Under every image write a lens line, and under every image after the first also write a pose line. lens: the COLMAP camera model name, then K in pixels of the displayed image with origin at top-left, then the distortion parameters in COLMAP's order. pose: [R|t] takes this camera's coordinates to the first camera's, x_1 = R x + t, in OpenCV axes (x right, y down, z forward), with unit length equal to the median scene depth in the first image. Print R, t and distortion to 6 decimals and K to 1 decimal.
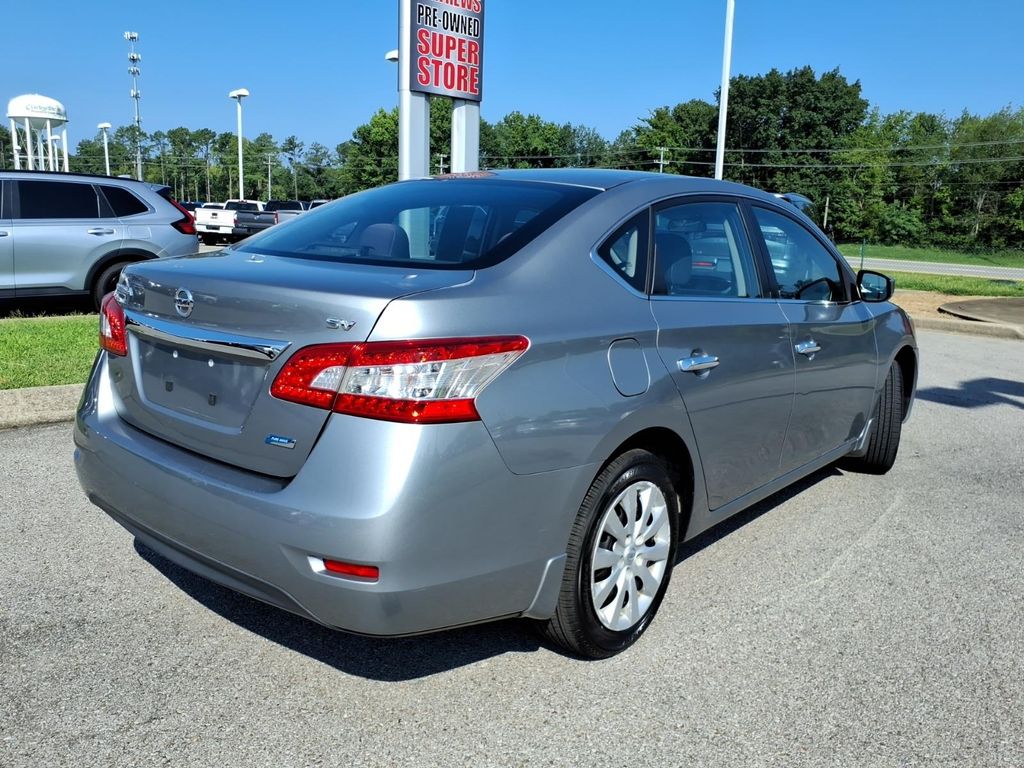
lens RADIAL K [[833.4, 0, 507.3], [0, 833.4, 386.3], [0, 0, 1]] dist [0.033247, -0.027073]
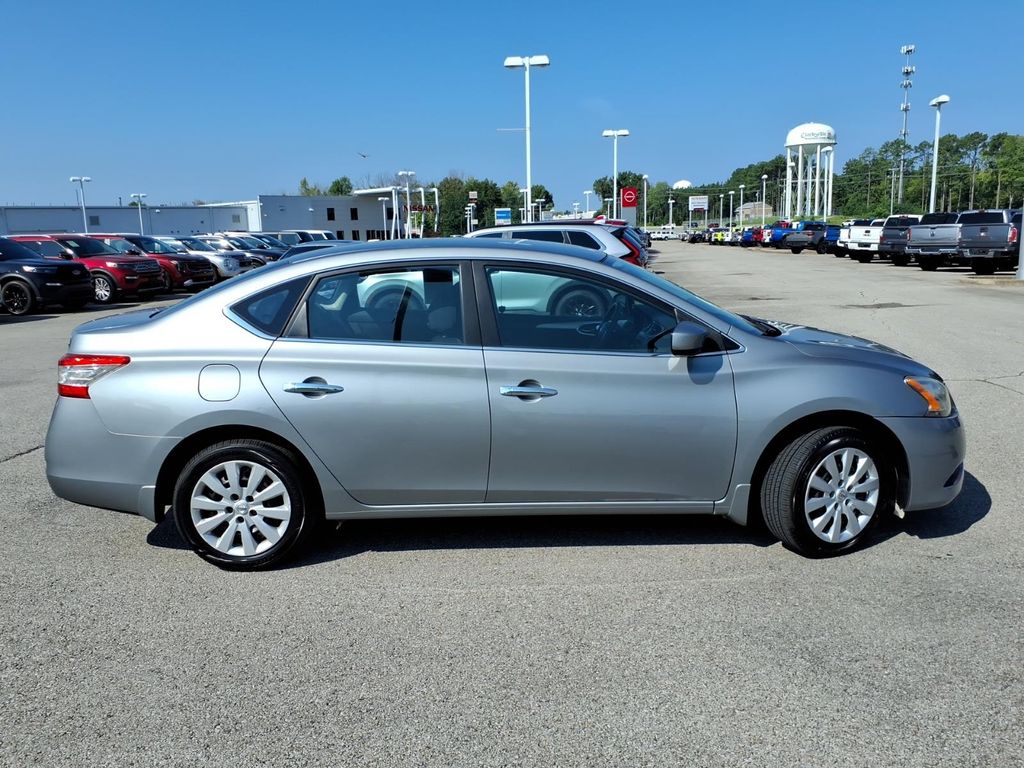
lens RADIAL K [[833.4, 0, 504.5], [0, 833.4, 382.5], [0, 0, 1]] dist [0.033247, -0.027073]
pose [[0.664481, 0.088065, -0.742098, 1.274723], [-0.103016, 0.994346, 0.025758, -0.092447], [0.740171, 0.059332, 0.669796, 0.273050]]
